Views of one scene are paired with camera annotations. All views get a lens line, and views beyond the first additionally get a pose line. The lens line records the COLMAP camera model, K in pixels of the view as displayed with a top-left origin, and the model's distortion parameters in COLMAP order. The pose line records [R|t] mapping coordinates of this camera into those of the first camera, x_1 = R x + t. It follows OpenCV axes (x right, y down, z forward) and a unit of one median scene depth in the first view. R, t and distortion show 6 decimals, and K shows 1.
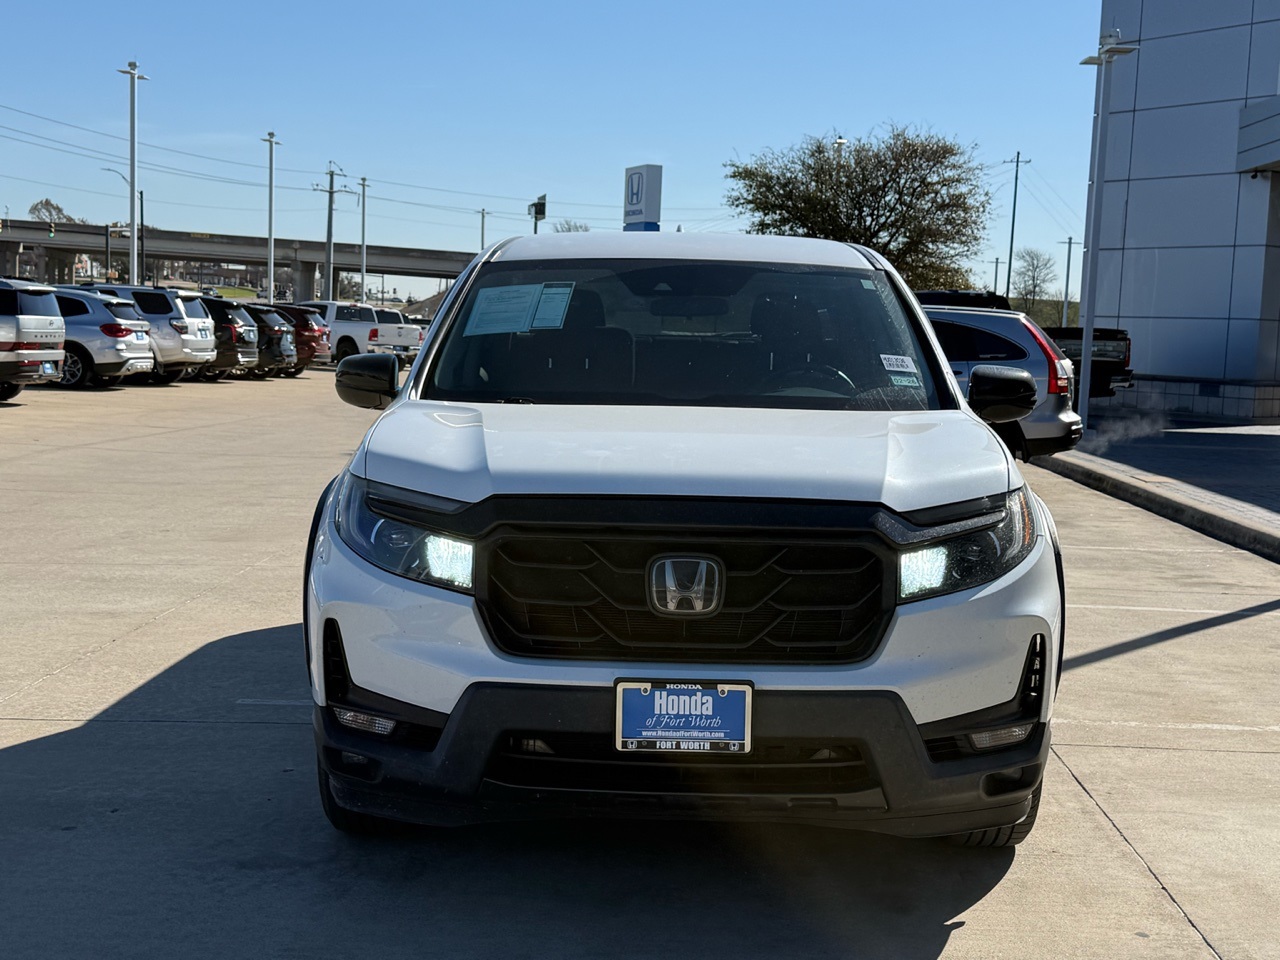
lens RADIAL K [[1566.8, 0, 641.1], [0, 1566.8, 479.7], [0, 0, 1]] dist [0.080289, 0.000000]
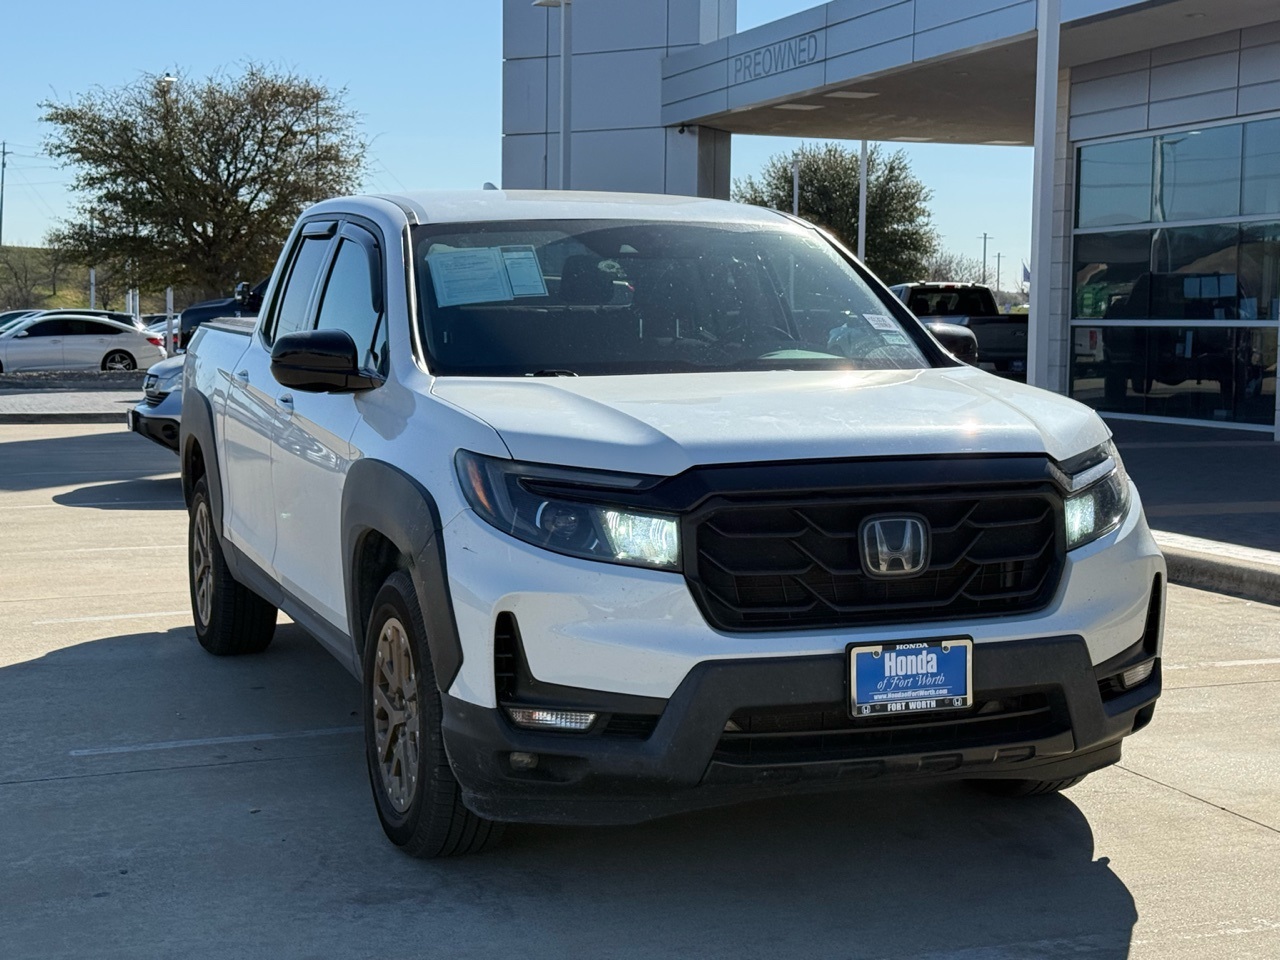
lens RADIAL K [[1797.5, 0, 633.8], [0, 1797.5, 474.6], [0, 0, 1]] dist [0.212416, 0.000000]
pose [[0.937835, -0.057140, 0.342346, -0.512499], [0.056904, 0.998322, 0.010744, 0.000598], [-0.342385, 0.009405, 0.939513, -0.019943]]
